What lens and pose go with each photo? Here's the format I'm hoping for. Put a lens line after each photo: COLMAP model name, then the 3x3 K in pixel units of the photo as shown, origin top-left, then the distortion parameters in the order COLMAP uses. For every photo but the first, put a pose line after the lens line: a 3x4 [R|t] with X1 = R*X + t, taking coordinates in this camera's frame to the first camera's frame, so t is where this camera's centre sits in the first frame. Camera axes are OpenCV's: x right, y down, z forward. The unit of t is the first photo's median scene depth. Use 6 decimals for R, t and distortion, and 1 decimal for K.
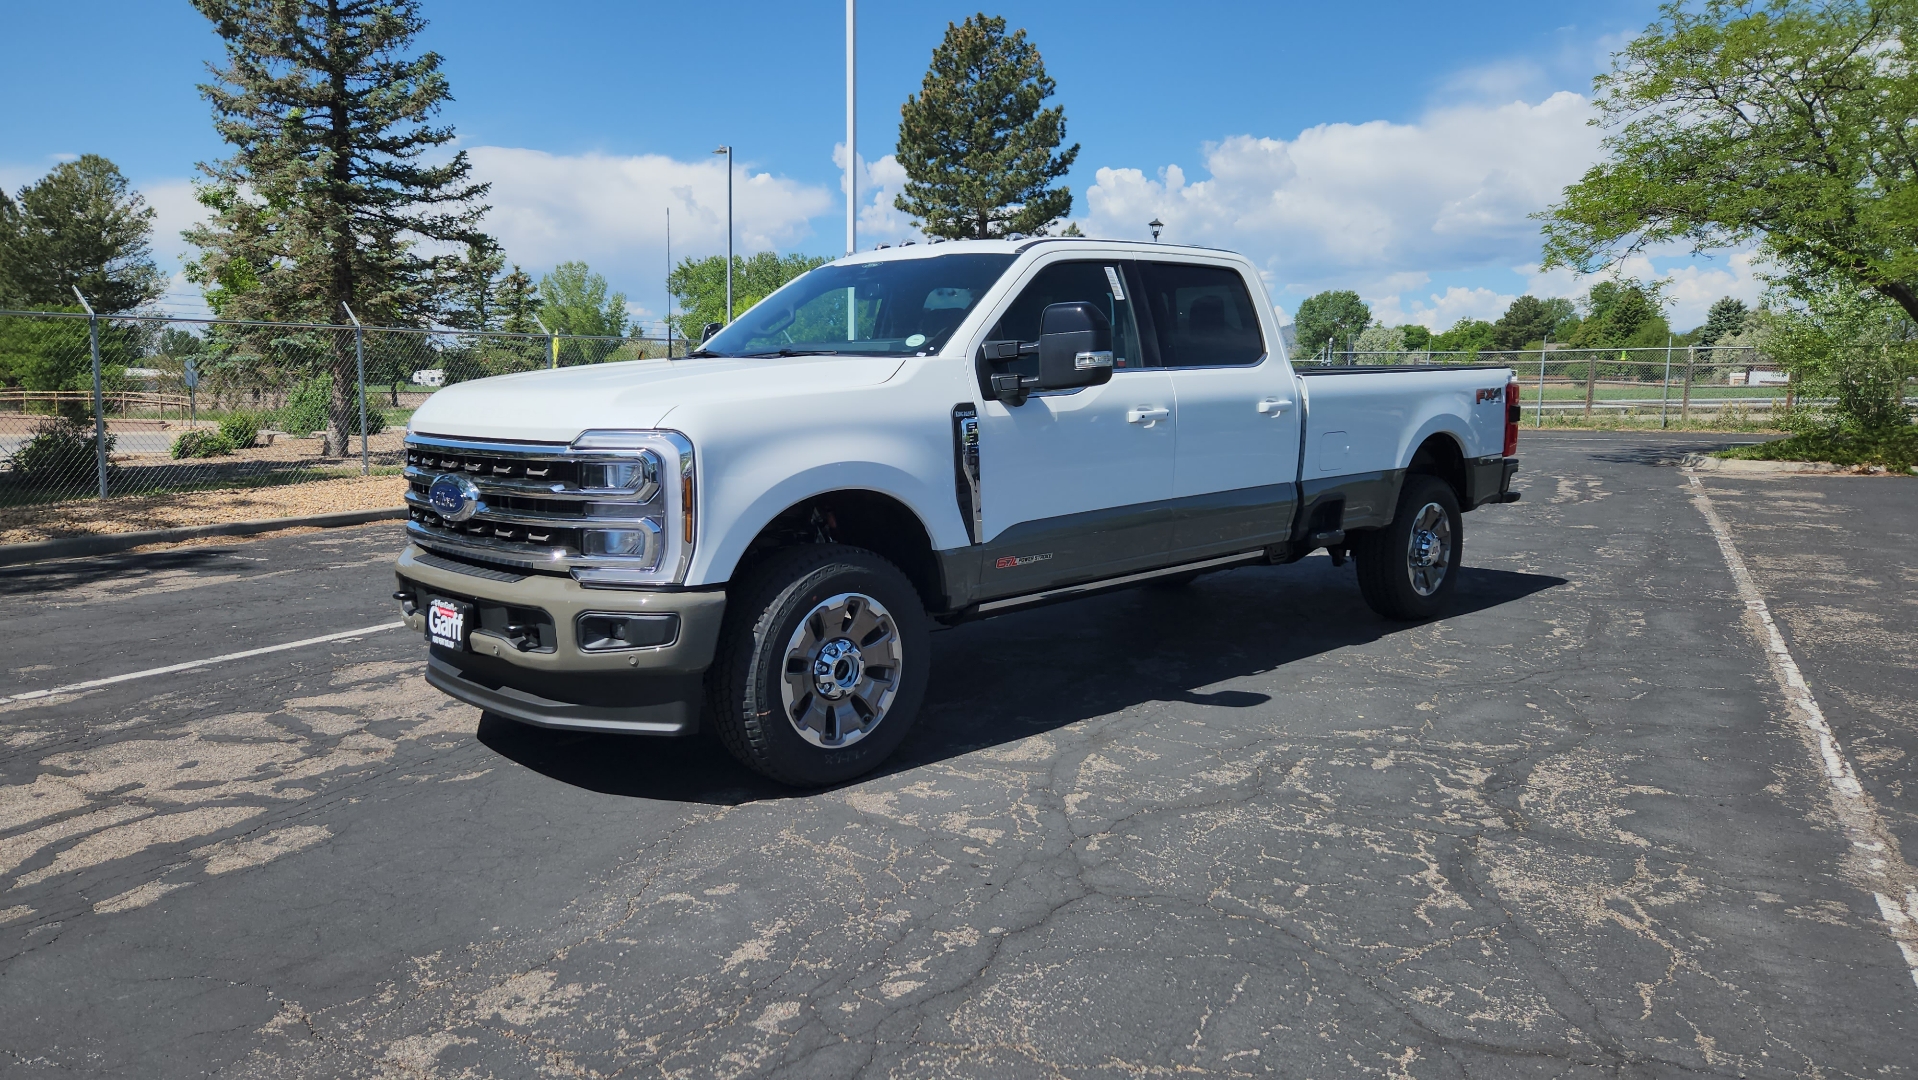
lens RADIAL K [[1283.4, 0, 923.1], [0, 1283.4, 524.2], [0, 0, 1]] dist [0.074653, -0.063930]
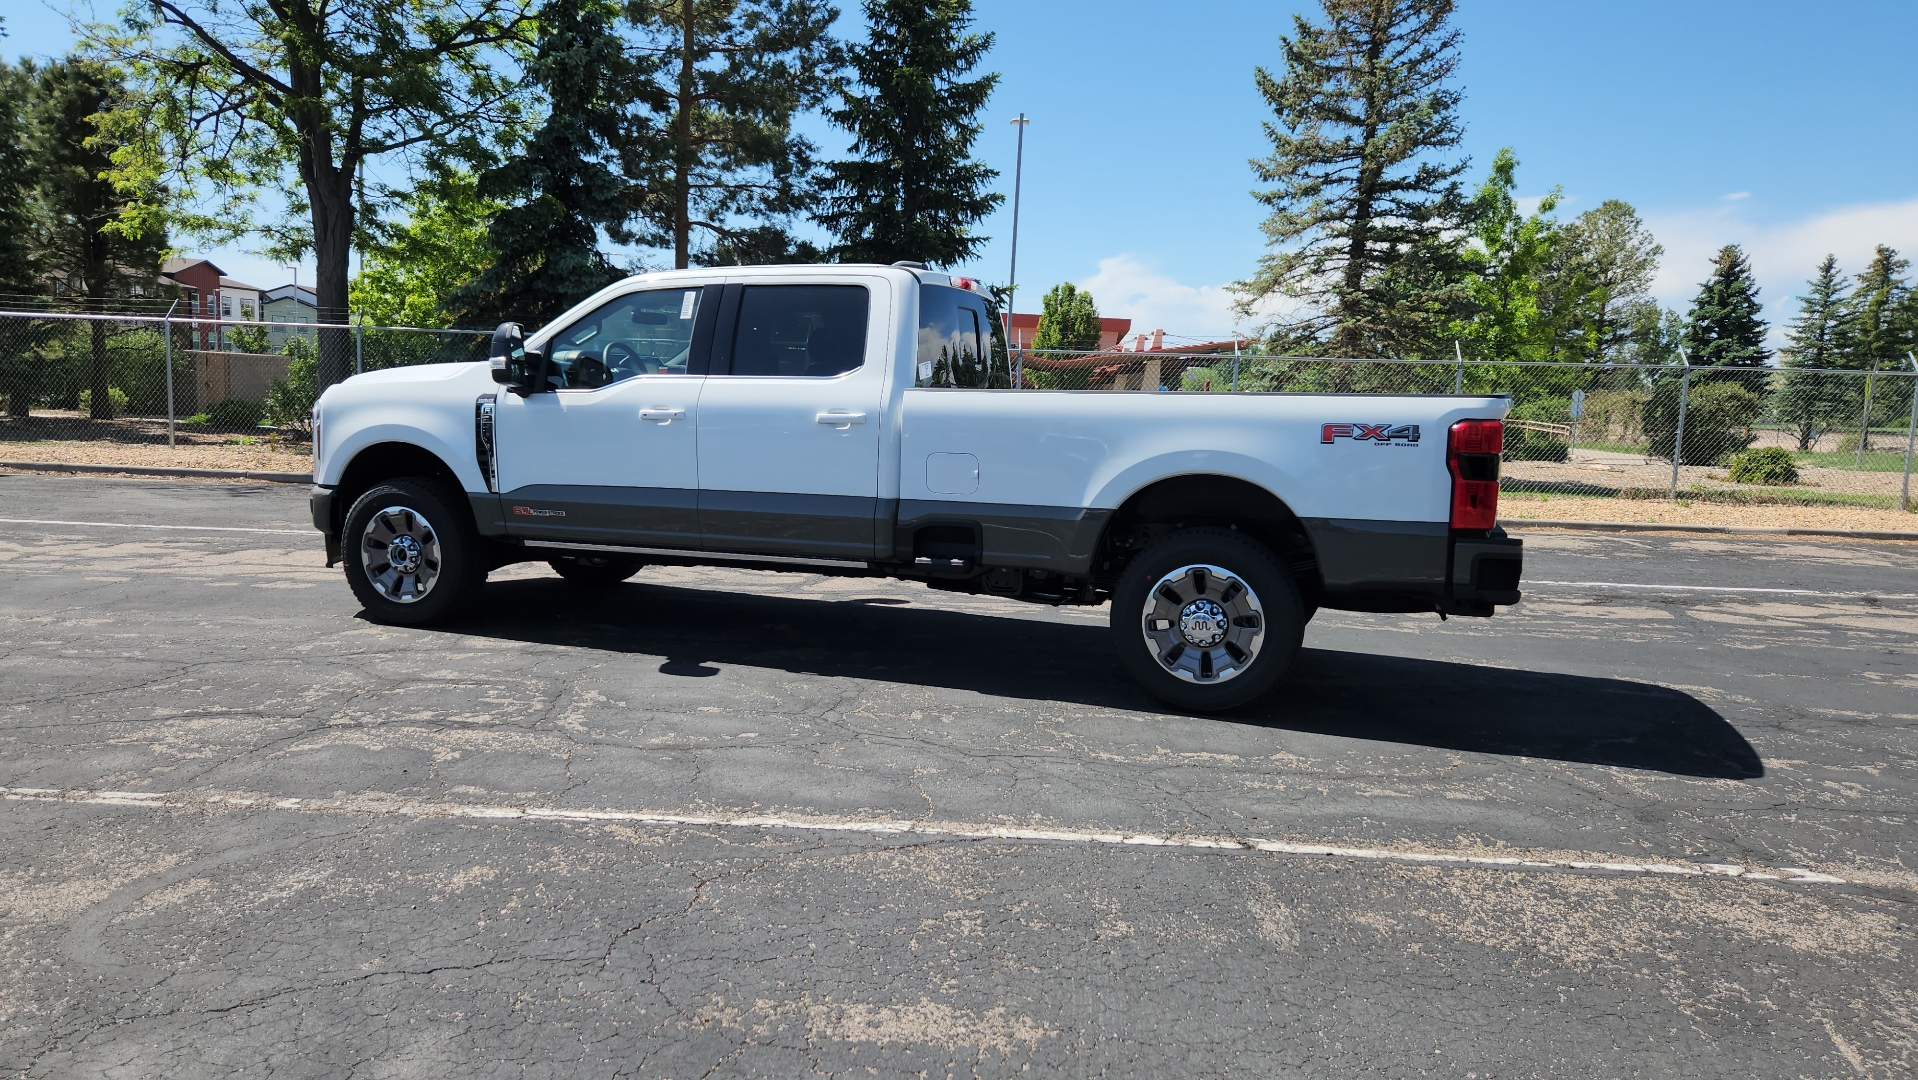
lens RADIAL K [[1281.5, 0, 935.9], [0, 1281.5, 545.7], [0, 0, 1]] dist [0.076374, -0.067196]
pose [[0.449015, 0.124075, -0.884868, 1.521303], [-0.133398, 0.988522, 0.070918, -0.092887], [0.883510, 0.086197, 0.460412, 0.766747]]
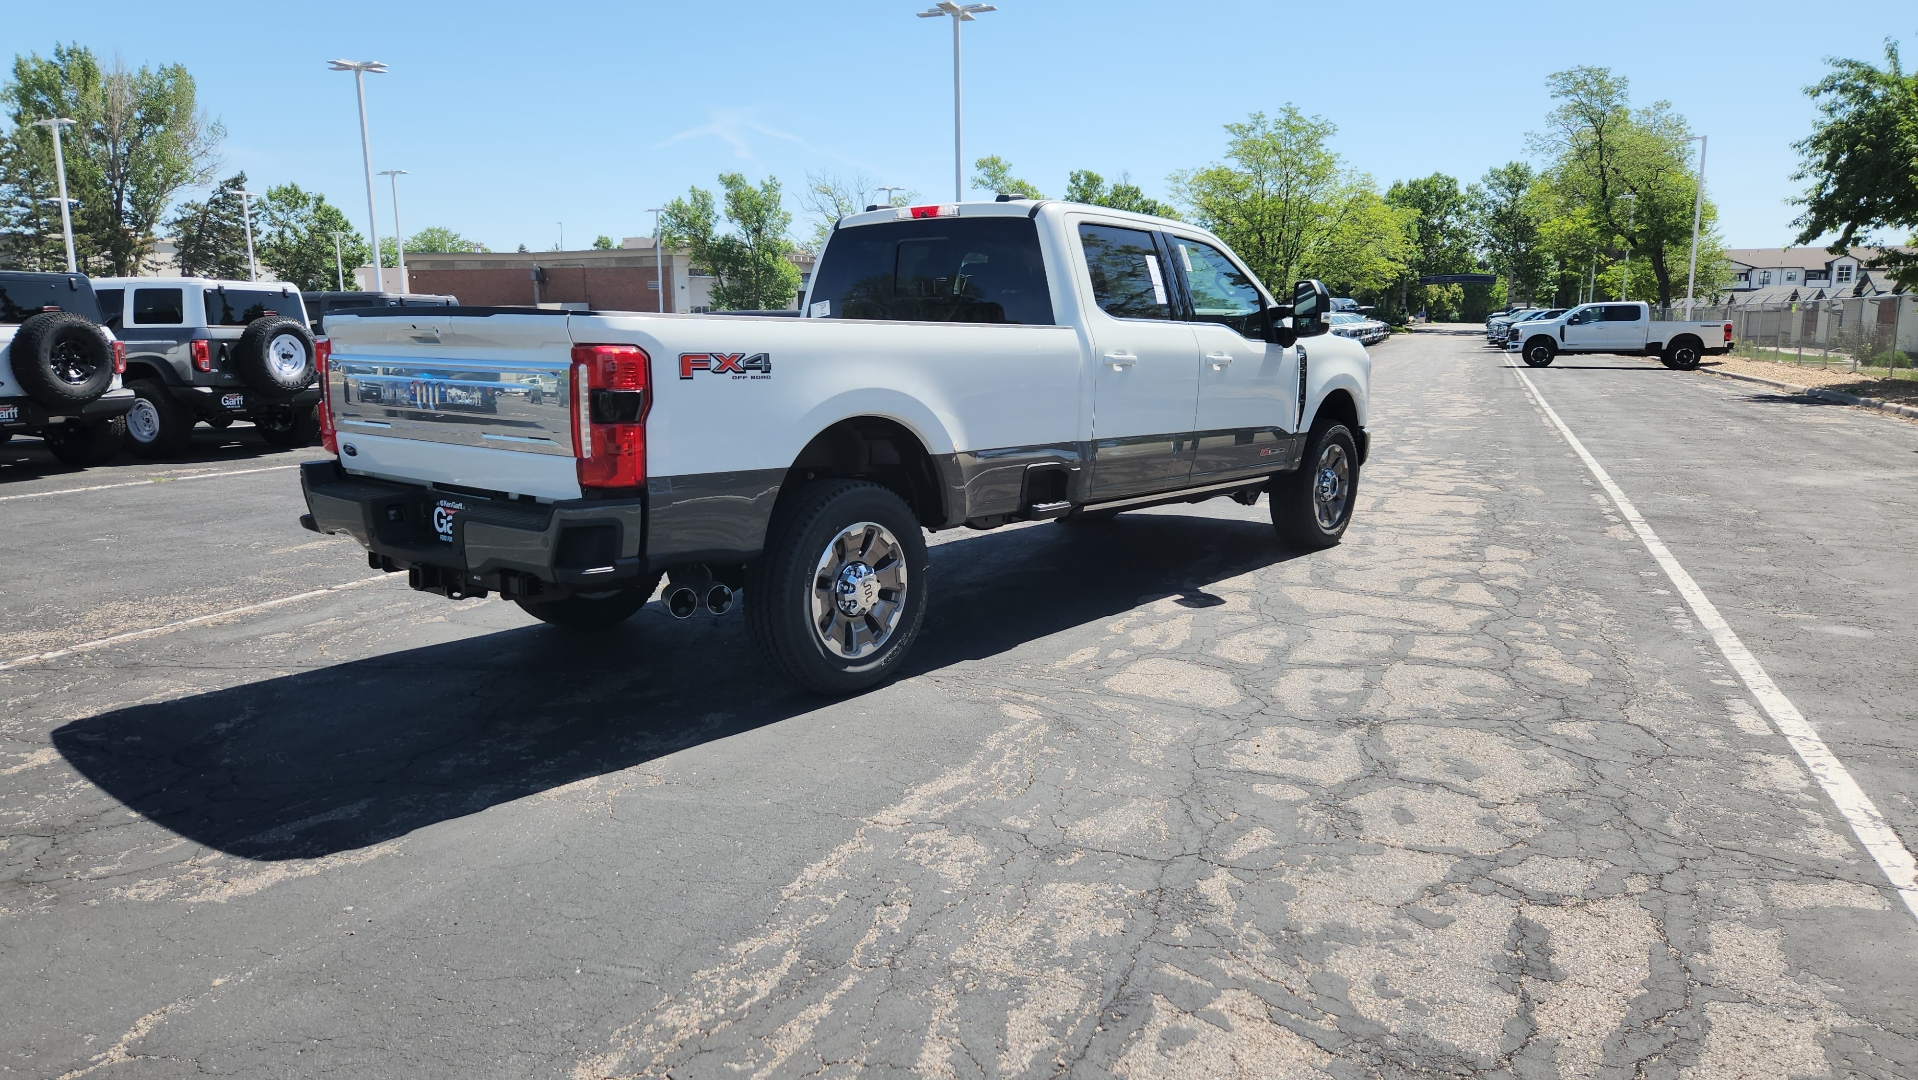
lens RADIAL K [[1284.3, 0, 939.9], [0, 1284.3, 538.0], [0, 0, 1]] dist [0.077800, -0.068332]
pose [[-0.993638, 0.016705, -0.111377, 0.380535], [-0.014422, 0.961922, 0.272944, -0.323046], [0.111695, 0.272814, -0.955561, 2.788318]]
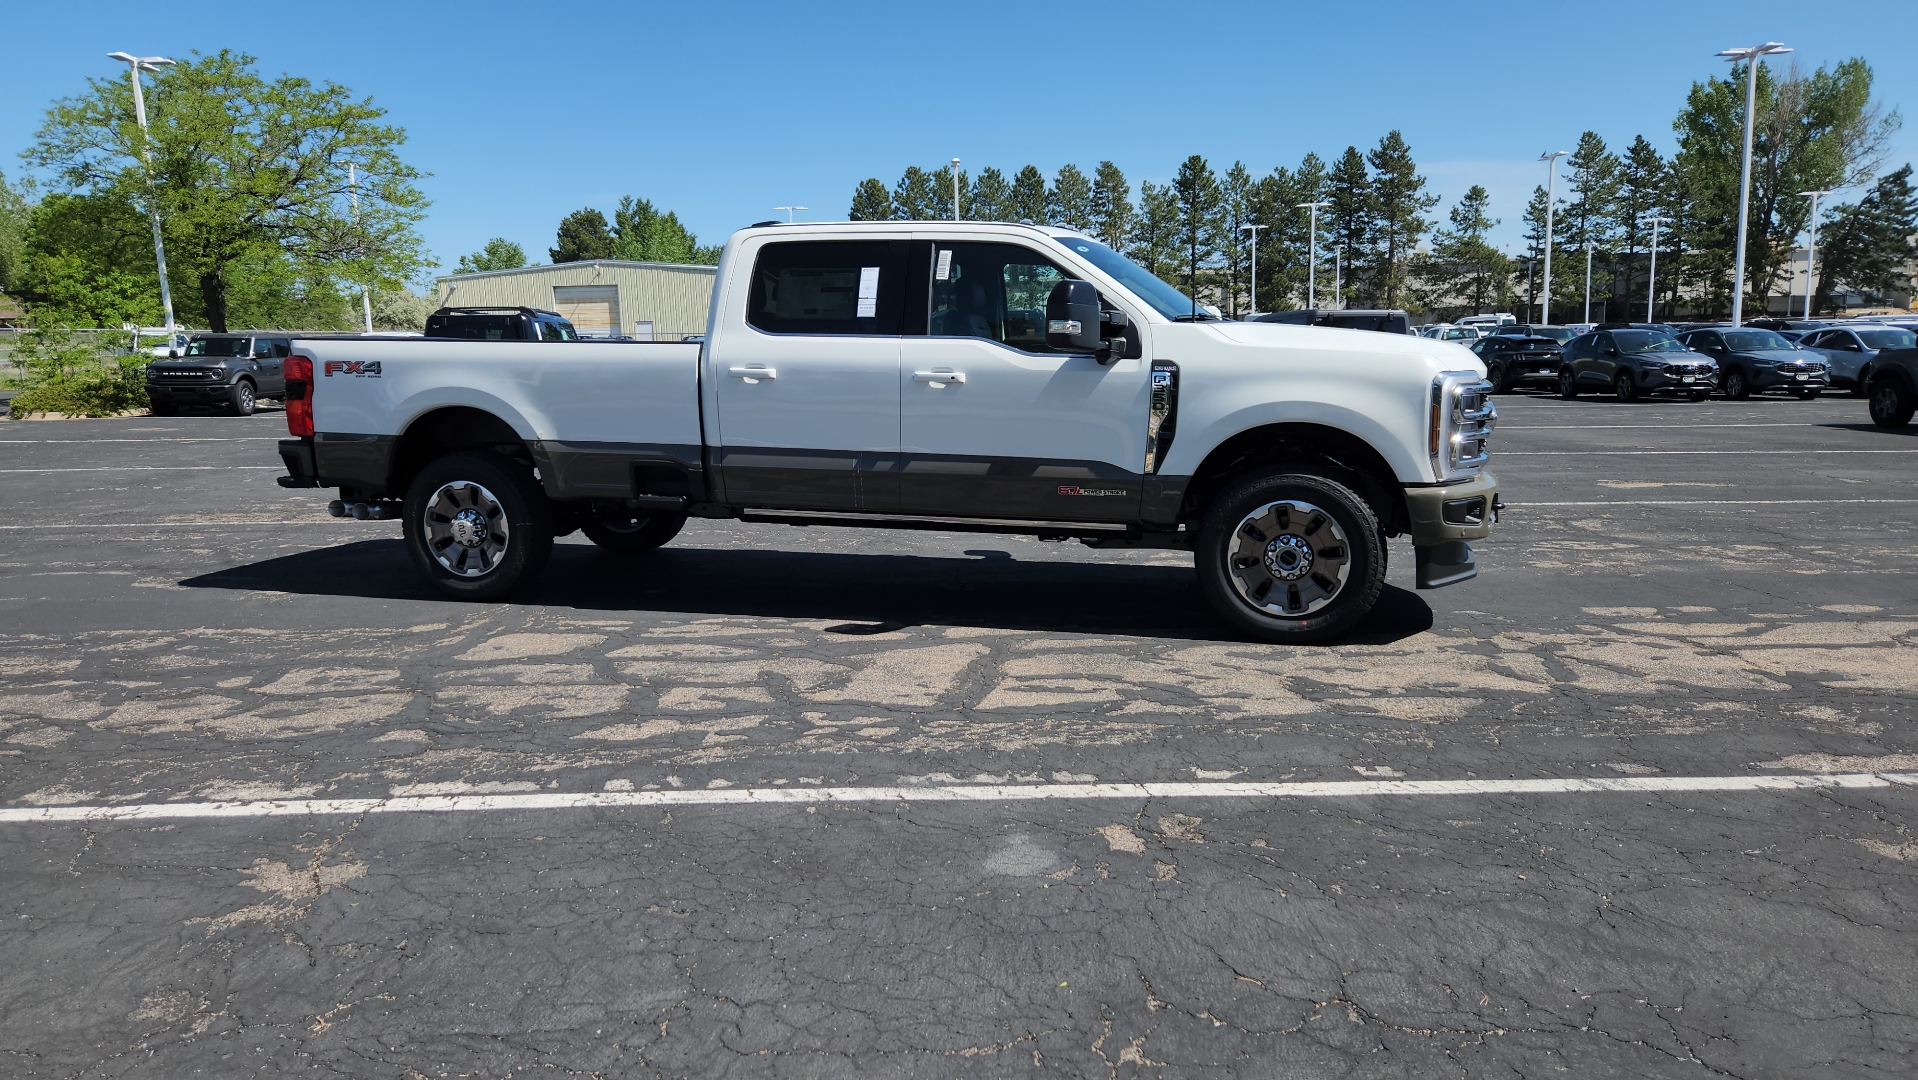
lens RADIAL K [[1276.2, 0, 922.7], [0, 1276.2, 545.9], [0, 0, 1]] dist [0.074815, -0.060661]
pose [[-0.495408, -0.128462, 0.859109, -1.196114], [0.110826, 0.971575, 0.209188, -0.232525], [-0.861562, 0.198845, -0.467089, 2.052688]]
